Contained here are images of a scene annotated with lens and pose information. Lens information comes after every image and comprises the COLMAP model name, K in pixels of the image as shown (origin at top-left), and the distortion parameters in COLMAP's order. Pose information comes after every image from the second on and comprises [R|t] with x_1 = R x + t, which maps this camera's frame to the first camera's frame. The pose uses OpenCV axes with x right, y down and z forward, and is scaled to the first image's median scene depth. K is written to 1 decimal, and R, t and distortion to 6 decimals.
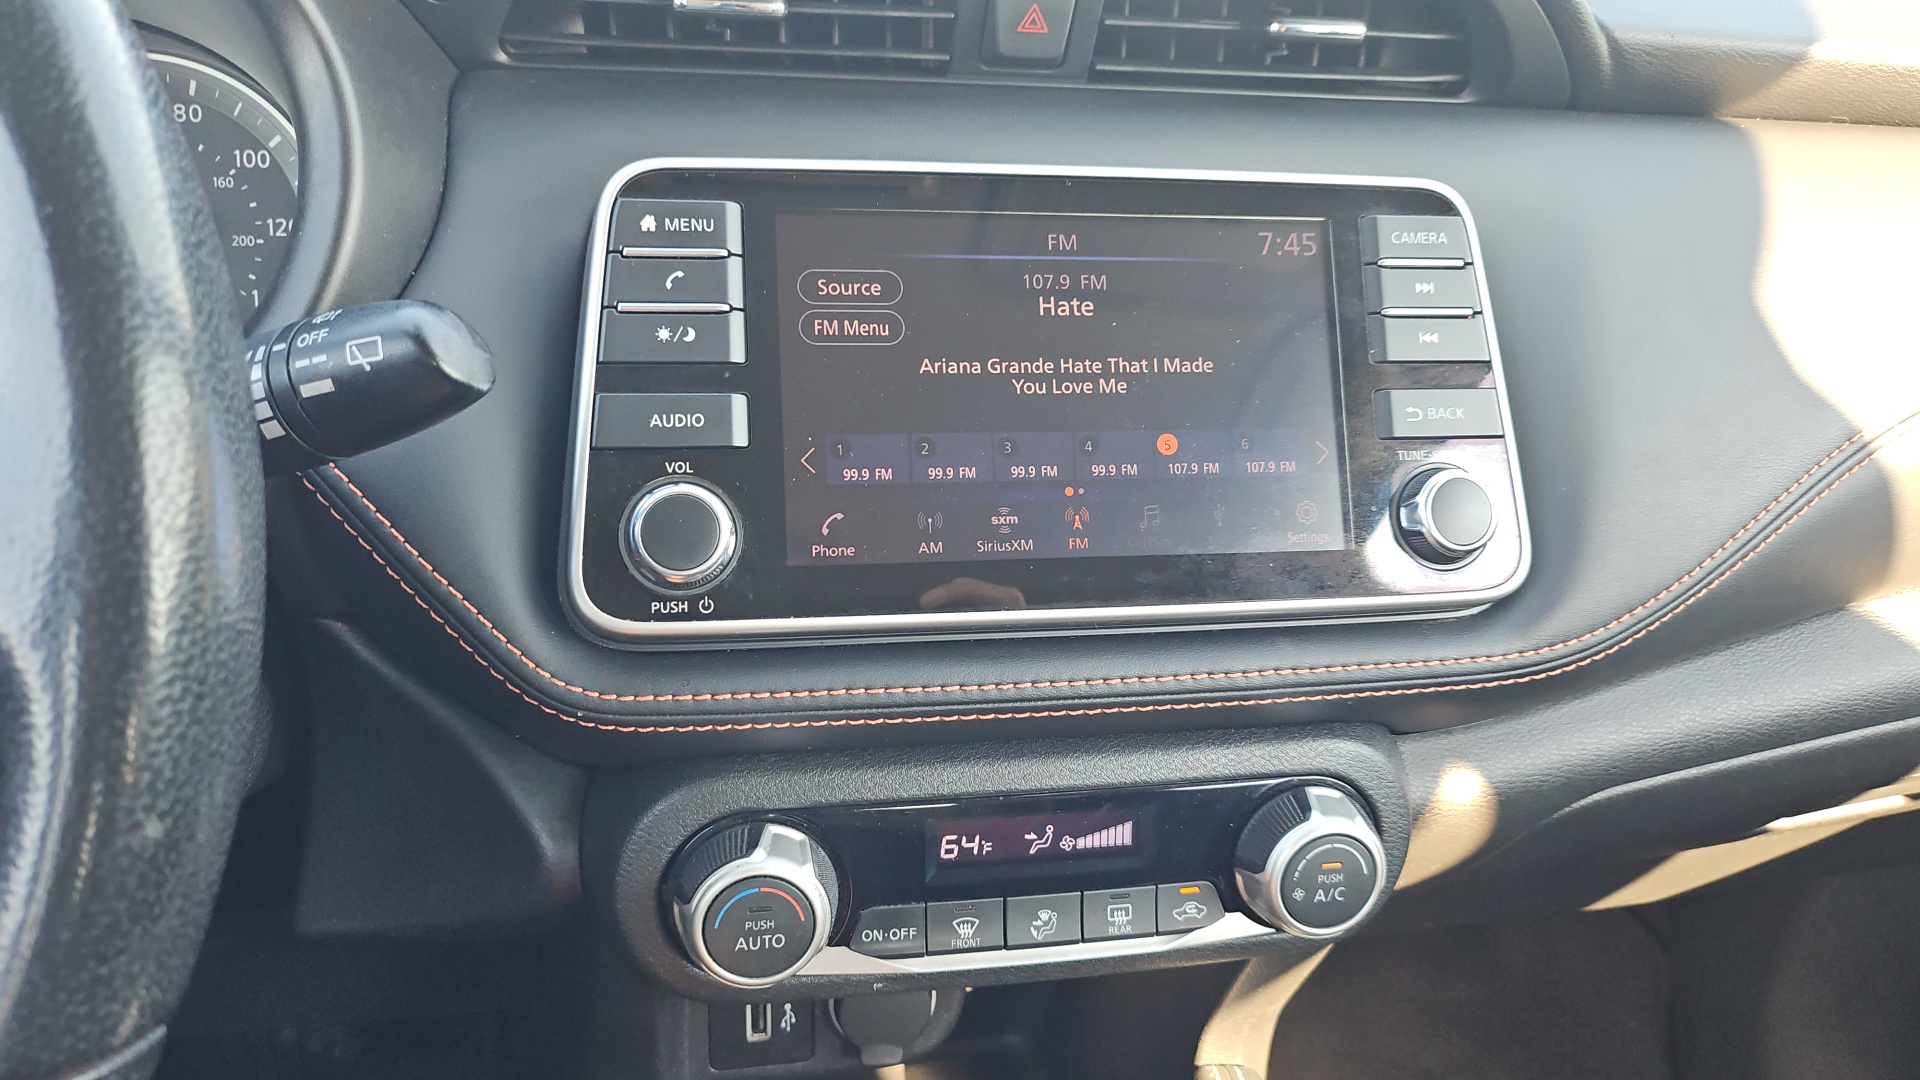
lens RADIAL K [[1362.1, 0, 982.4], [0, 1362.1, 537.1], [0, 0, 1]] dist [0.051420, -0.082733]
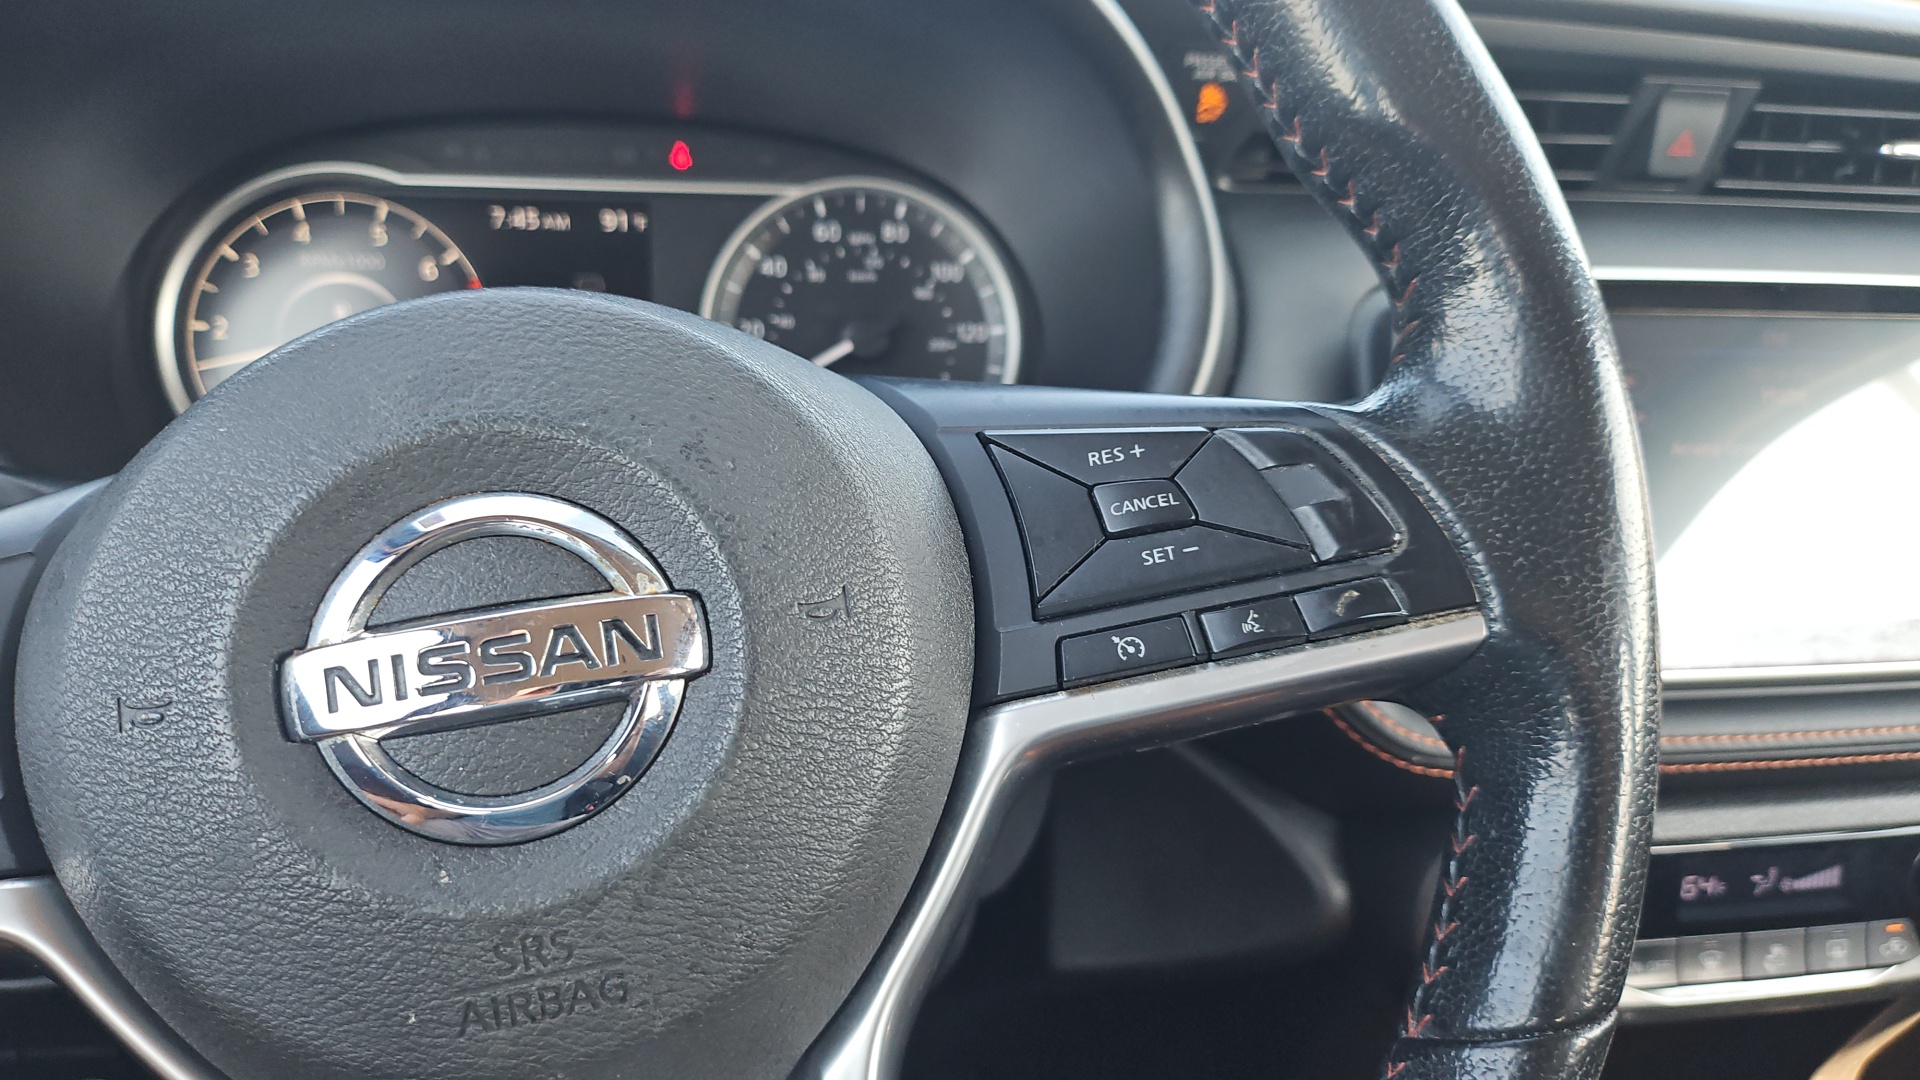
lens RADIAL K [[1362.1, 0, 982.4], [0, 1362.1, 537.1], [0, 0, 1]] dist [0.051420, -0.082733]
pose [[0.999881, -0.004221, -0.014868, -0.564315], [0.003185, 0.997610, -0.069025, 0.021675], [0.015124, 0.068969, 0.997504, -0.118833]]
